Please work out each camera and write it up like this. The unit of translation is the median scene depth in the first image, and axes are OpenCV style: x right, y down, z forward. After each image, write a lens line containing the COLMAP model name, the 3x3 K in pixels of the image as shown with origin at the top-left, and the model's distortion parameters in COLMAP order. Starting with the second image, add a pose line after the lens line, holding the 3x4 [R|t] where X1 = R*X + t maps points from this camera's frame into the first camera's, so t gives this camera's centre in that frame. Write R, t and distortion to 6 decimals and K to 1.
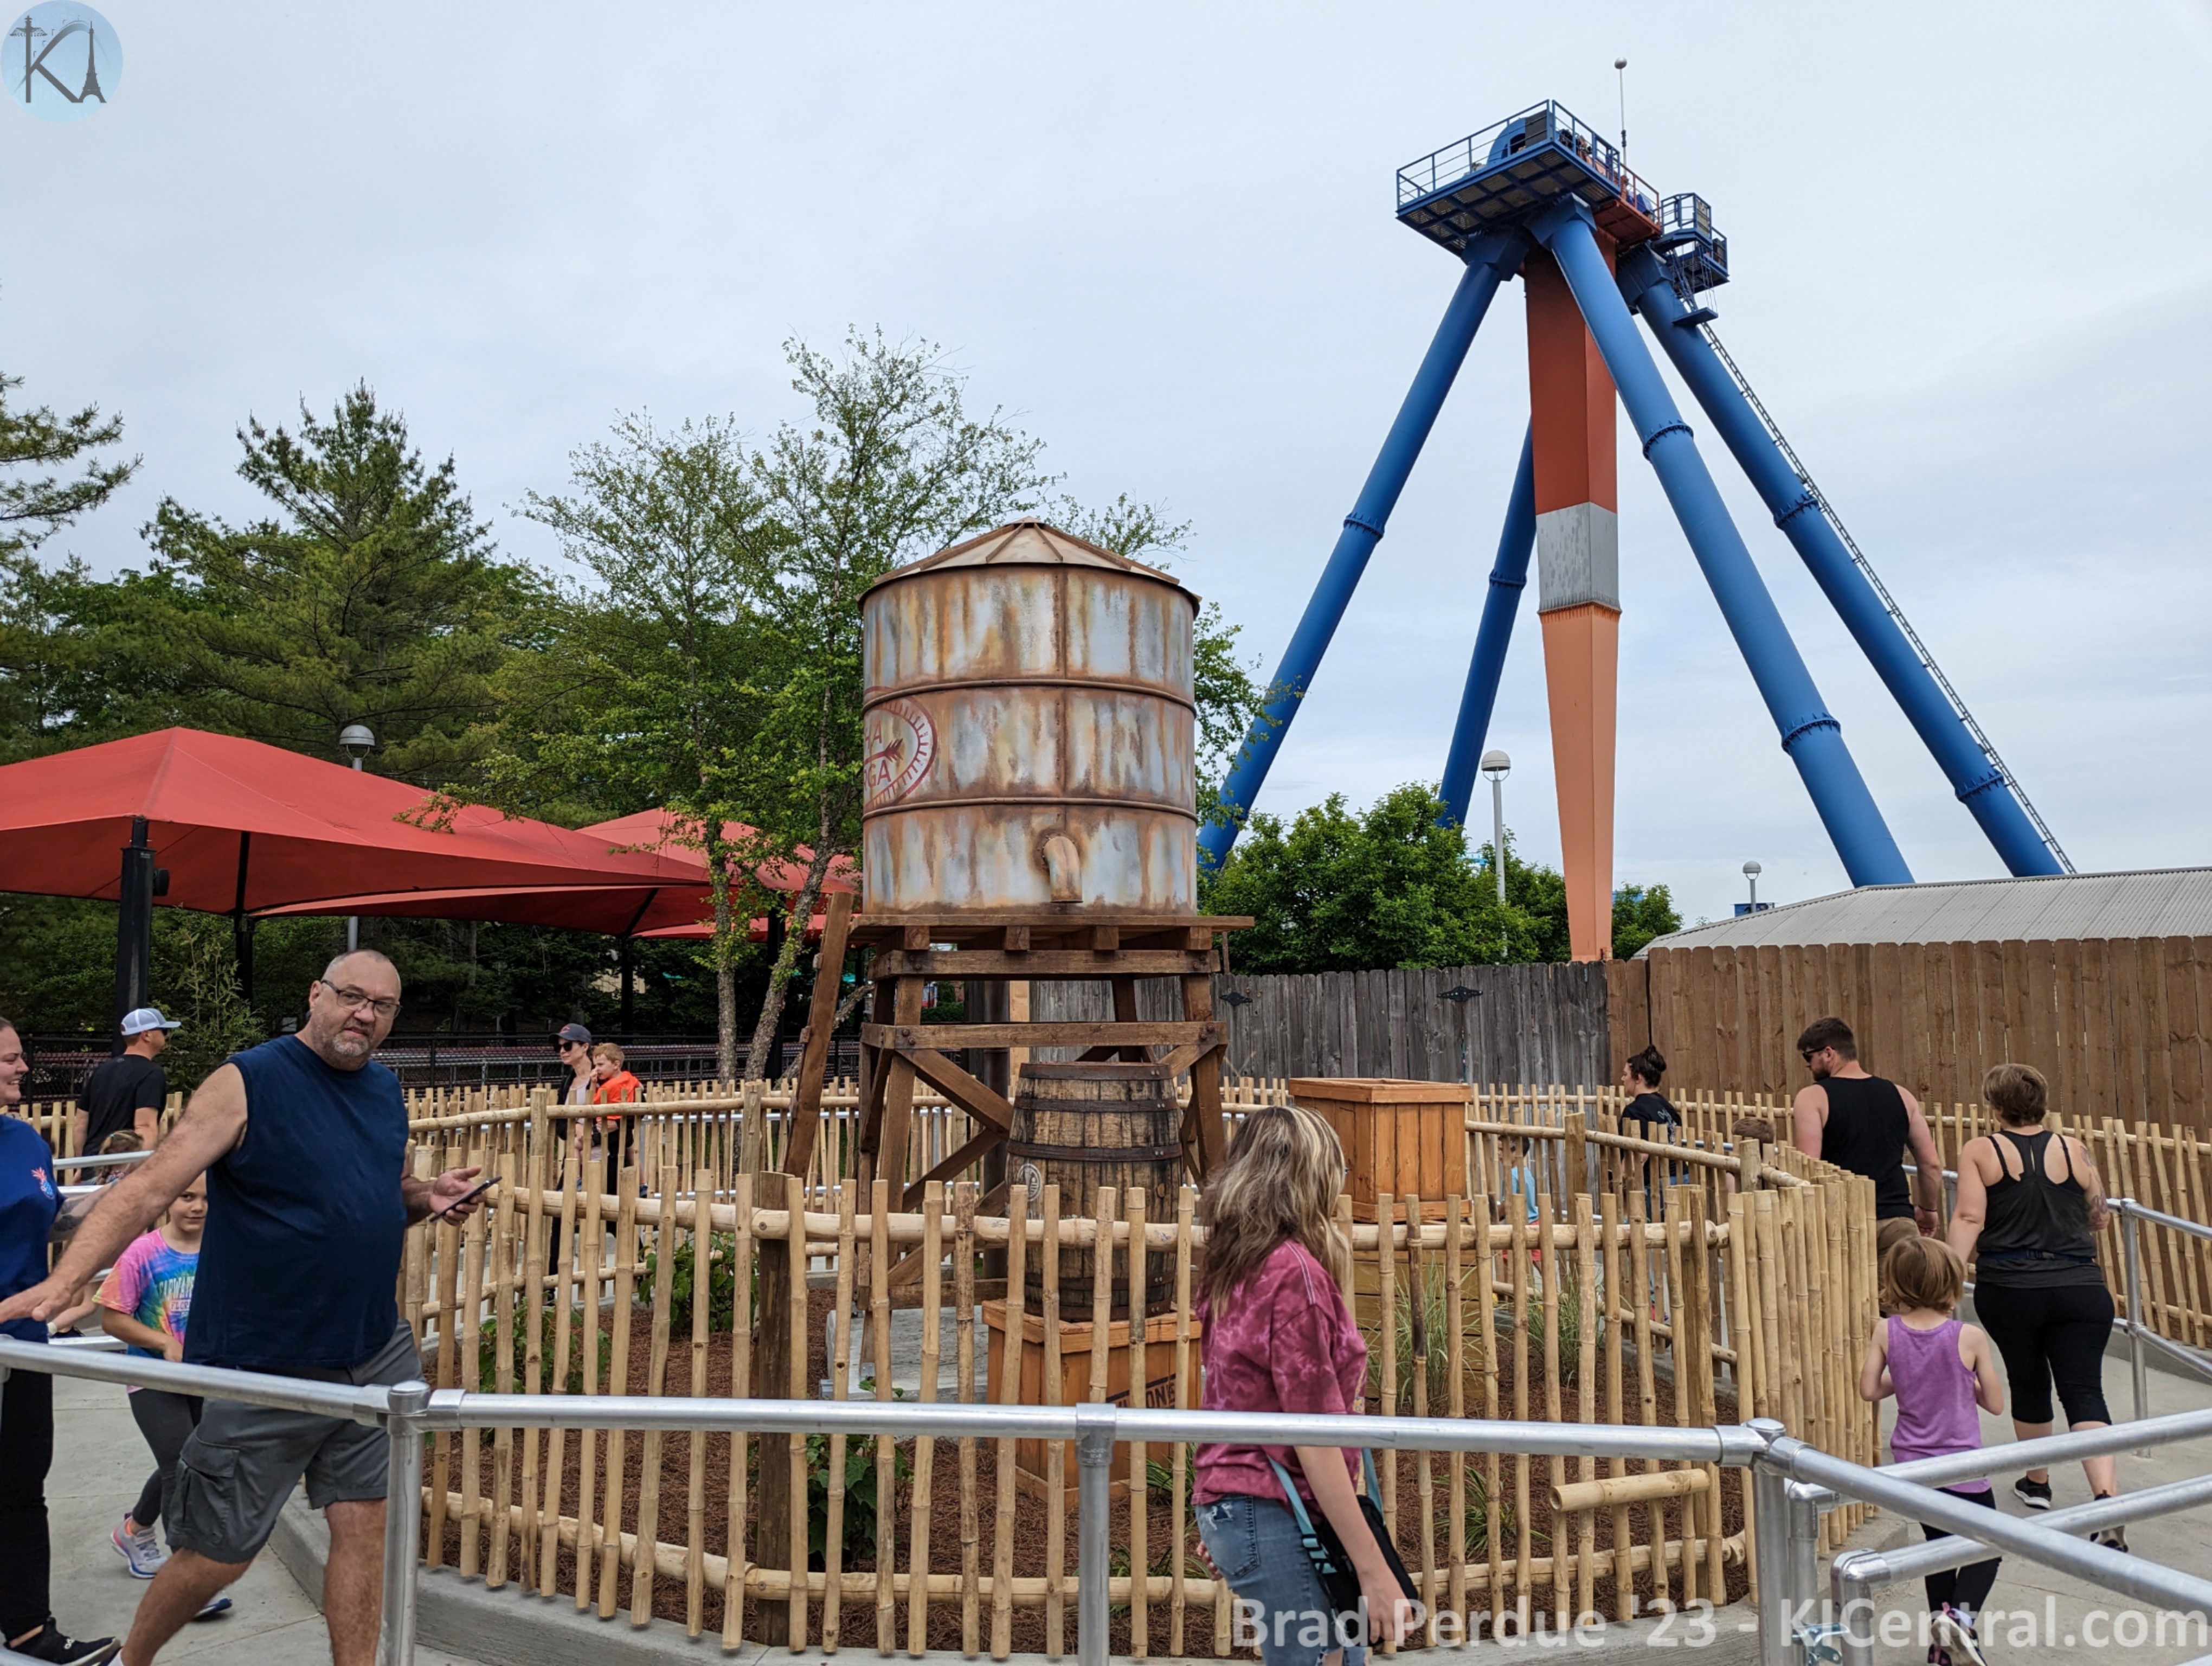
lens RADIAL K [[1528.8, 0, 1096.6], [0, 1528.8, 874.8], [0, 0, 1]] dist [0.068781, -0.069252]
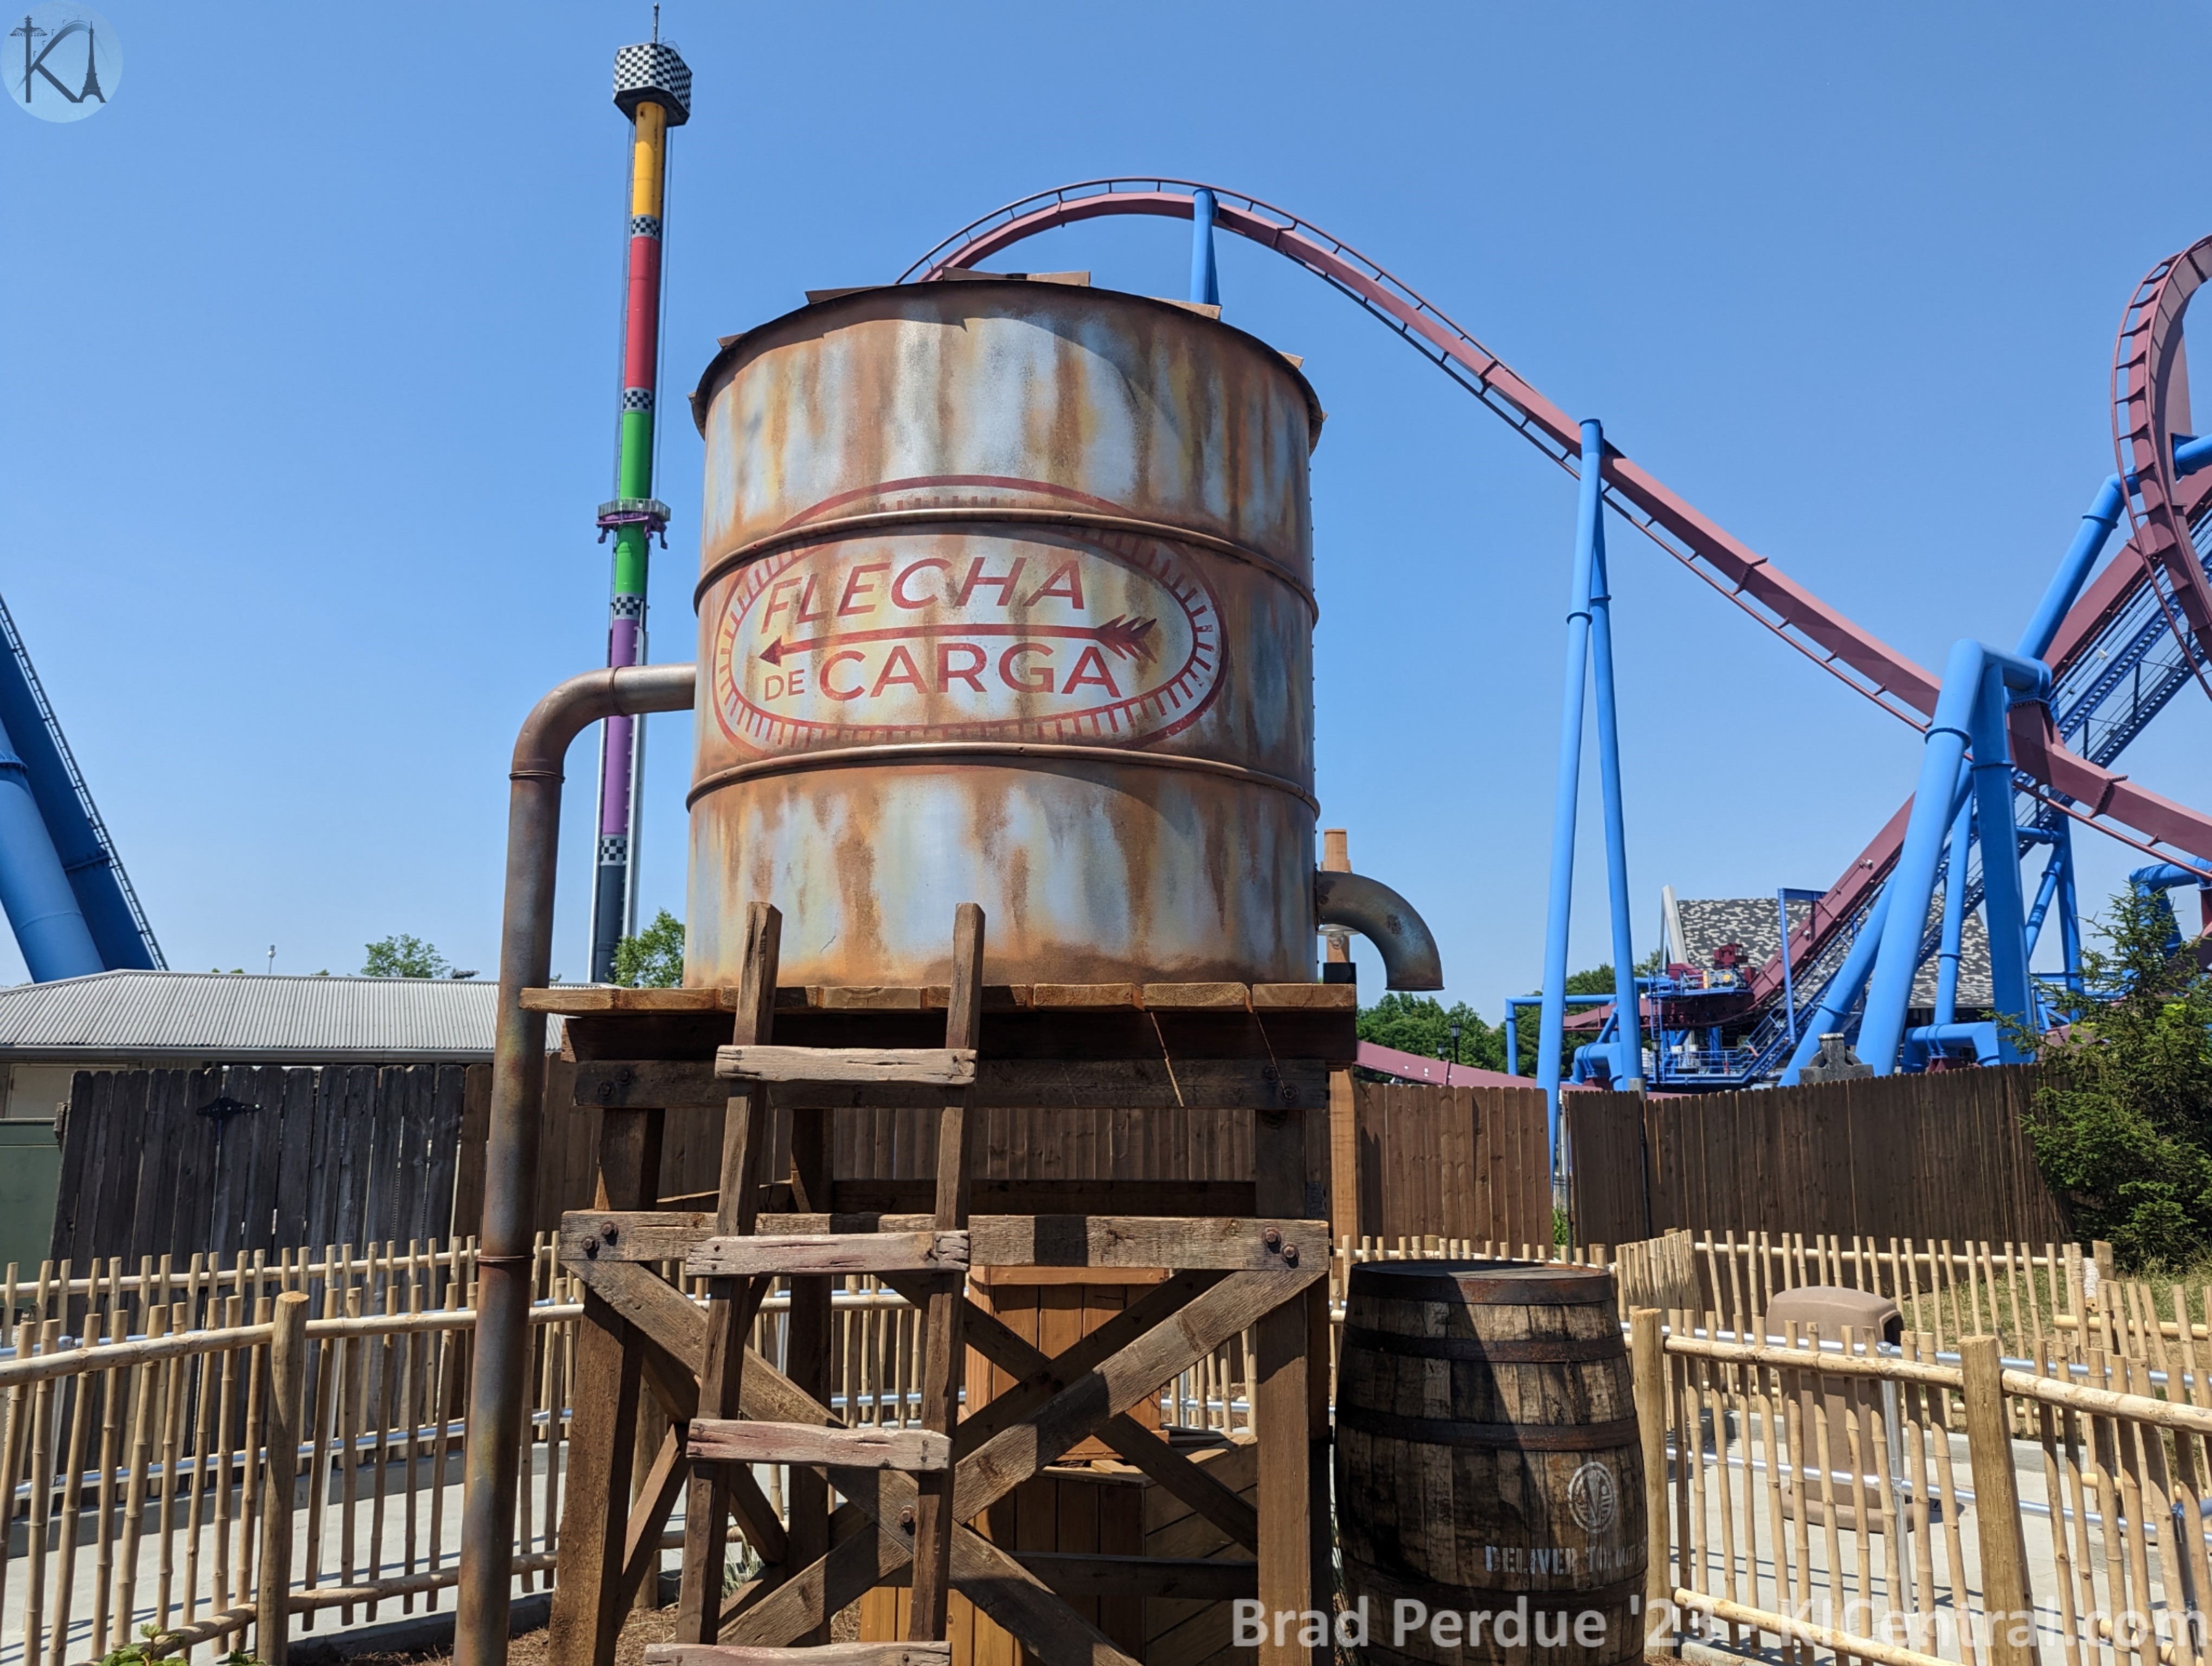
lens RADIAL K [[1491.2, 0, 1068.4], [0, 1491.2, 835.9], [0, 0, 1]] dist [0.170627, -0.247932]
pose [[0.340711, 0.167603, 0.925108, -0.571646], [-0.088810, 0.985319, -0.145804, 0.051958], [-0.935964, -0.032482, 0.350594, 0.862009]]
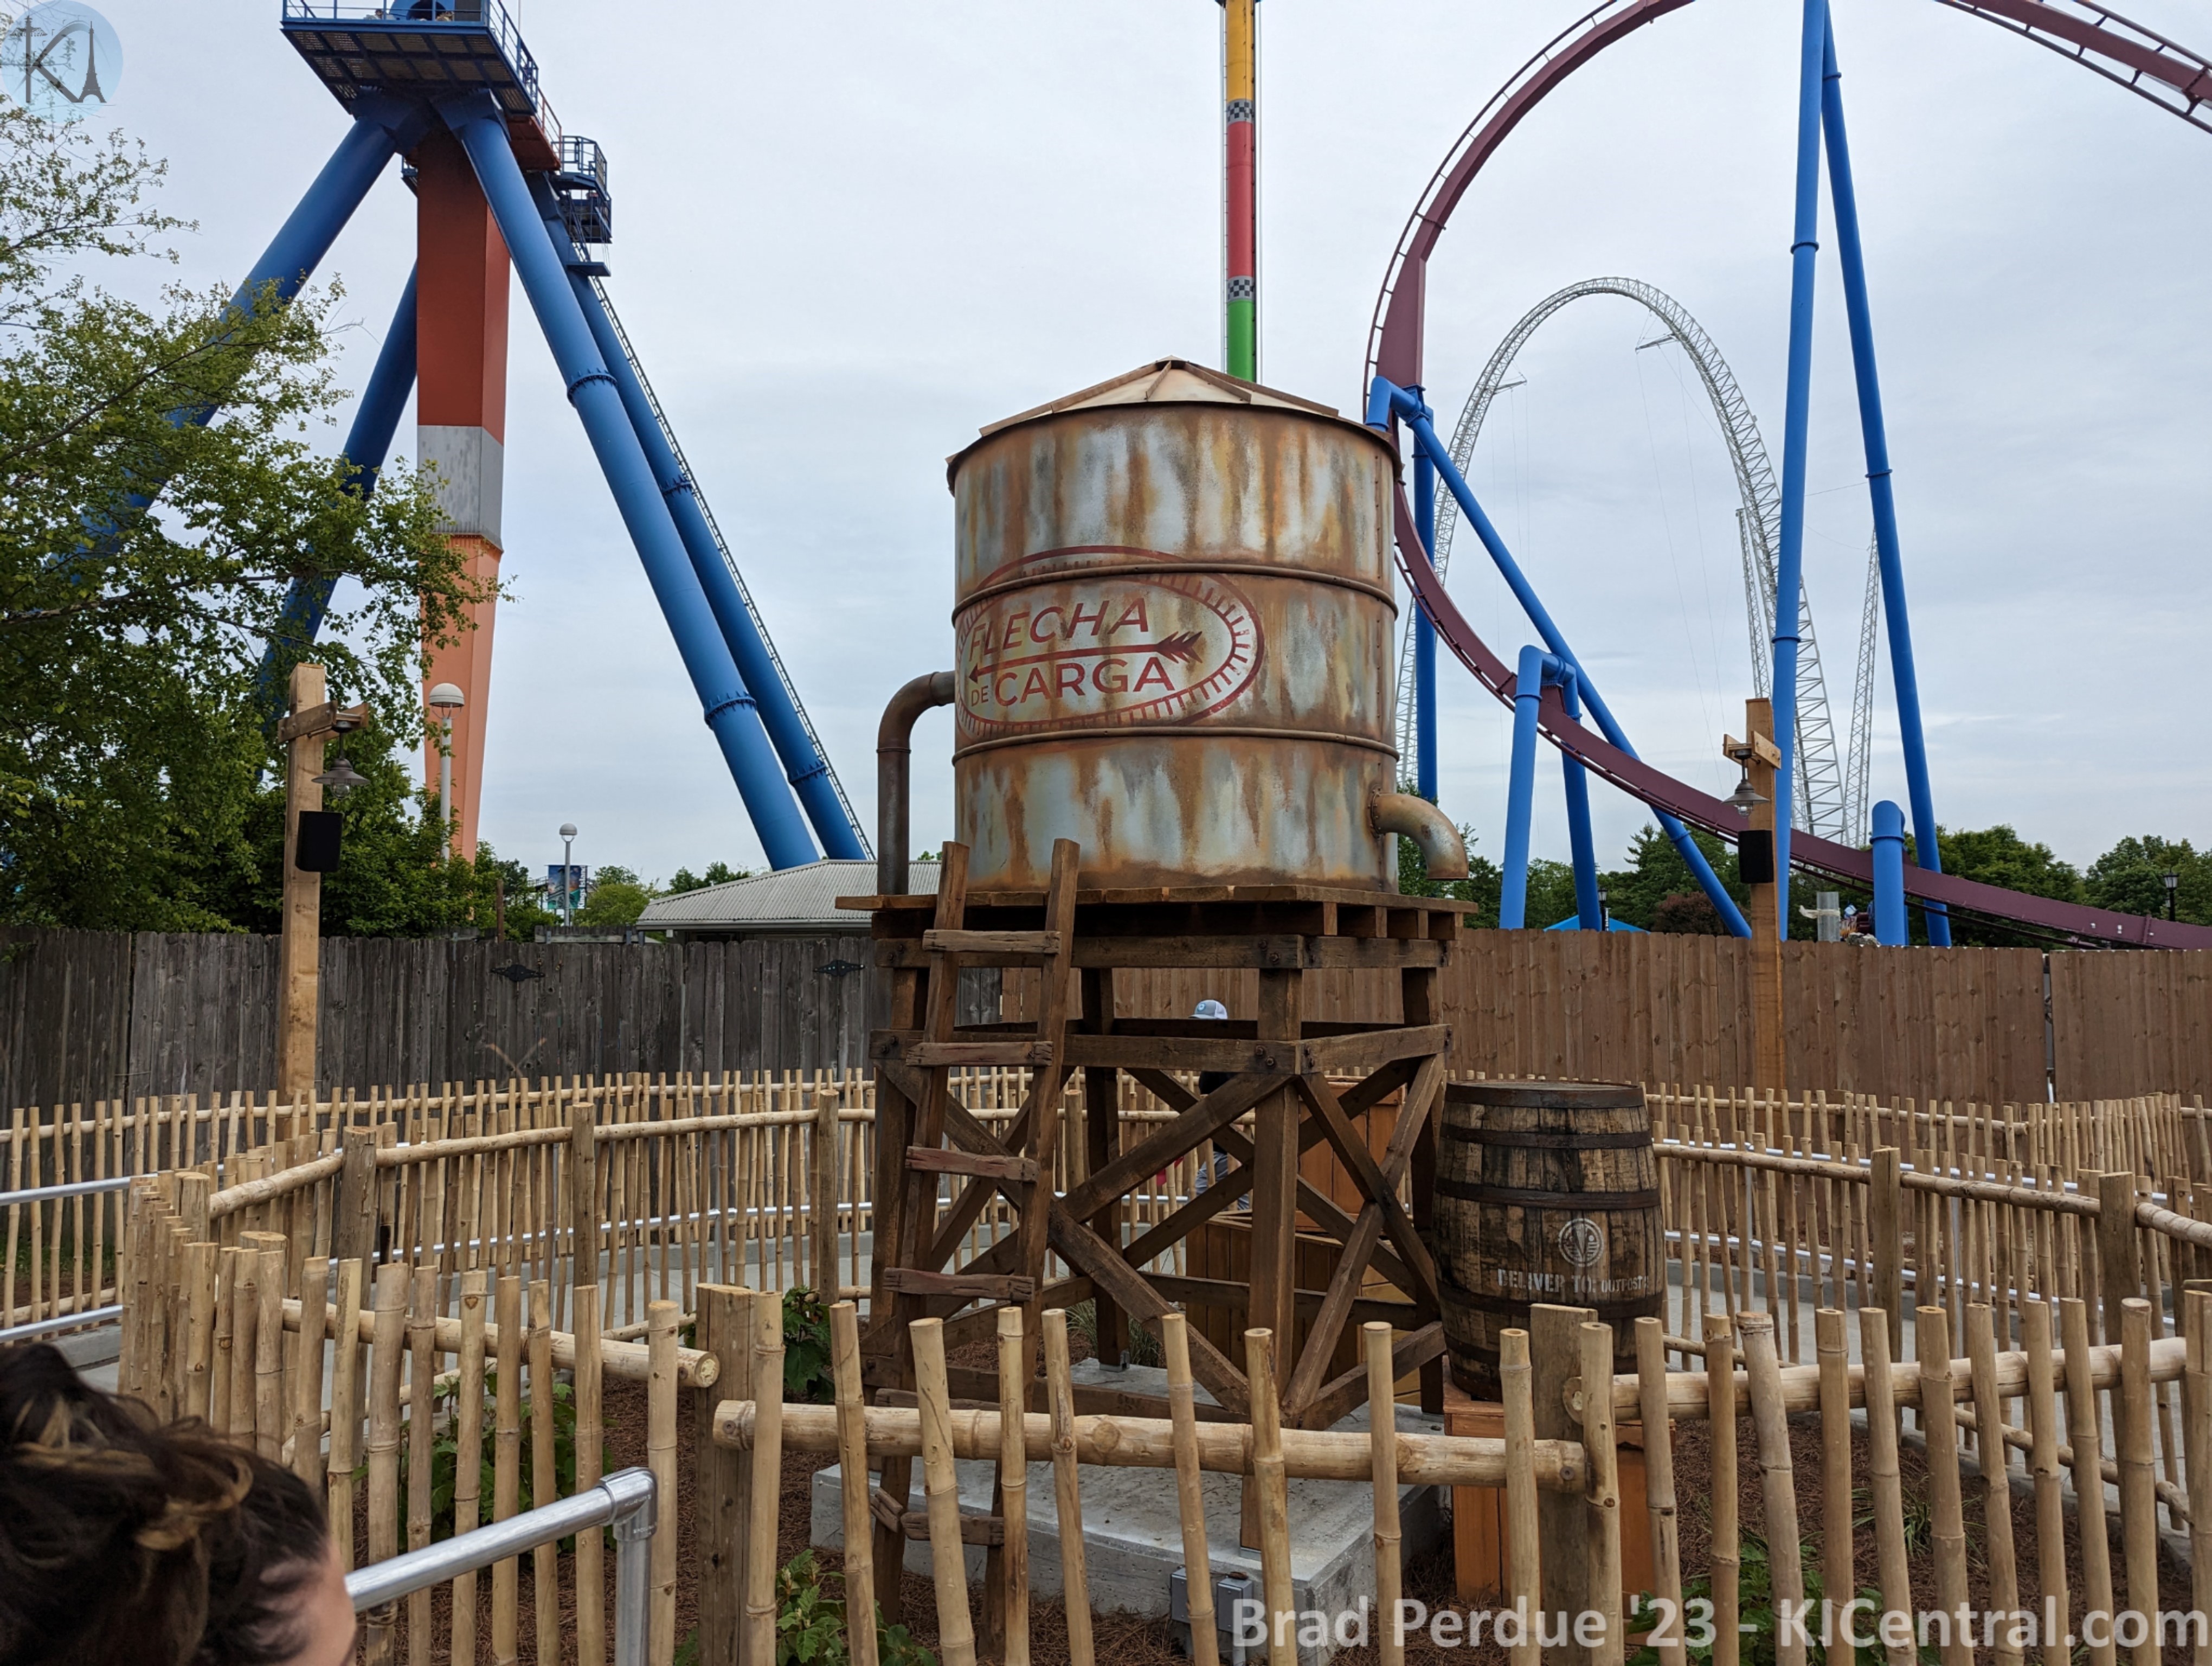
lens RADIAL K [[1528.8, 0, 1096.6], [0, 1528.8, 874.8], [0, 0, 1]] dist [0.068781, -0.069252]
pose [[0.683909, 0.045853, 0.728125, -0.671848], [-0.066022, 0.997818, -0.000824, 0.026305], [-0.726574, -0.047509, 0.685444, 0.550771]]
